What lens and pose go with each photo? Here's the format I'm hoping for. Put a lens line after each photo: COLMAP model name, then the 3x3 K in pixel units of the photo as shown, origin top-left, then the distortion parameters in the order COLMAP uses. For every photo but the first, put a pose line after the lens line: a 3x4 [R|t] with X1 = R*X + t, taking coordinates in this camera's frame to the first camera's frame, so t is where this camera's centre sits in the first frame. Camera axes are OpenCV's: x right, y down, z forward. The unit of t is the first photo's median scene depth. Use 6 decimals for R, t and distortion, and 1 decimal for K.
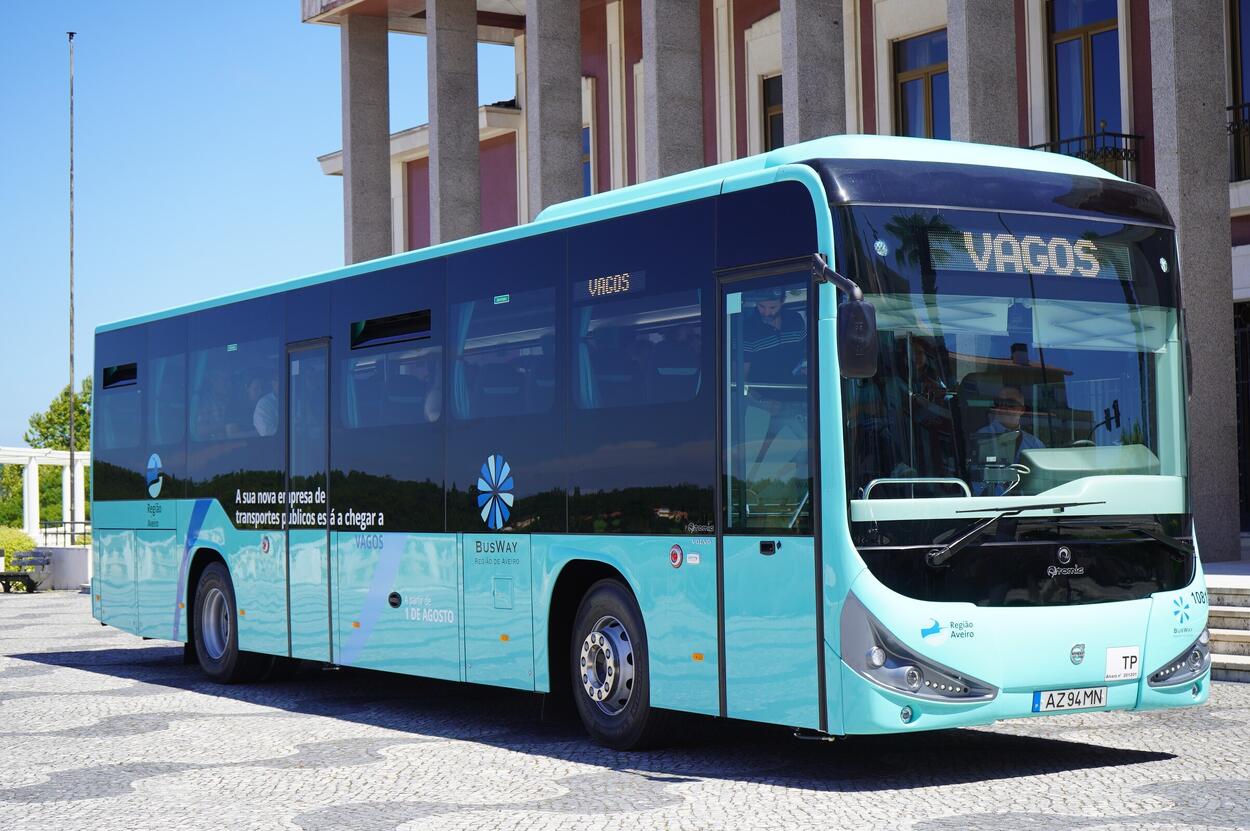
lens RADIAL K [[2223.5, 0, 625.2], [0, 2223.5, 416.3], [0, 0, 1]] dist [-0.044609, 0.000000]
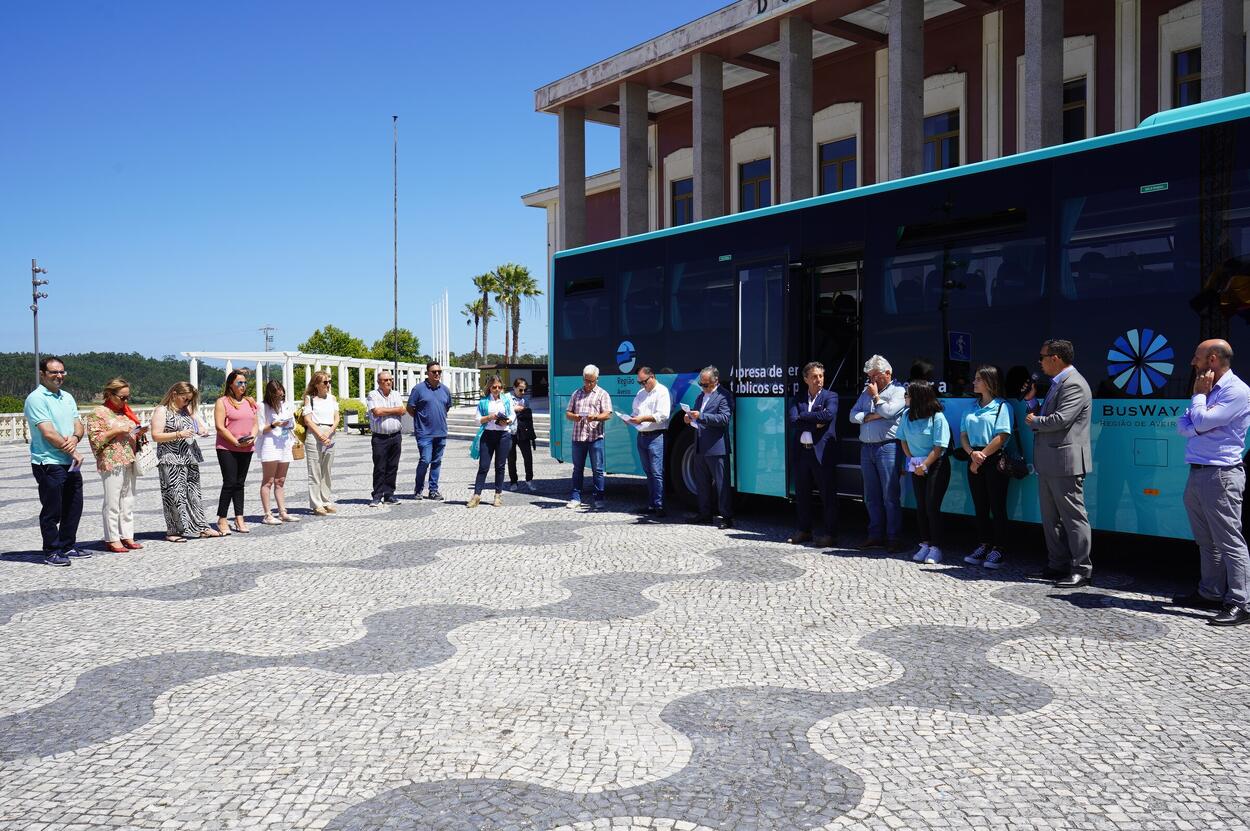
lens RADIAL K [[995.4, 0, 620.8], [0, 995.4, 414.1], [0, 0, 1]] dist [-0.003680, -0.005875]
pose [[0.997202, 0.008419, 0.074273, -0.281592], [-0.013019, 0.998011, 0.061677, 0.025784], [-0.073606, -0.062471, 0.995329, 0.406366]]
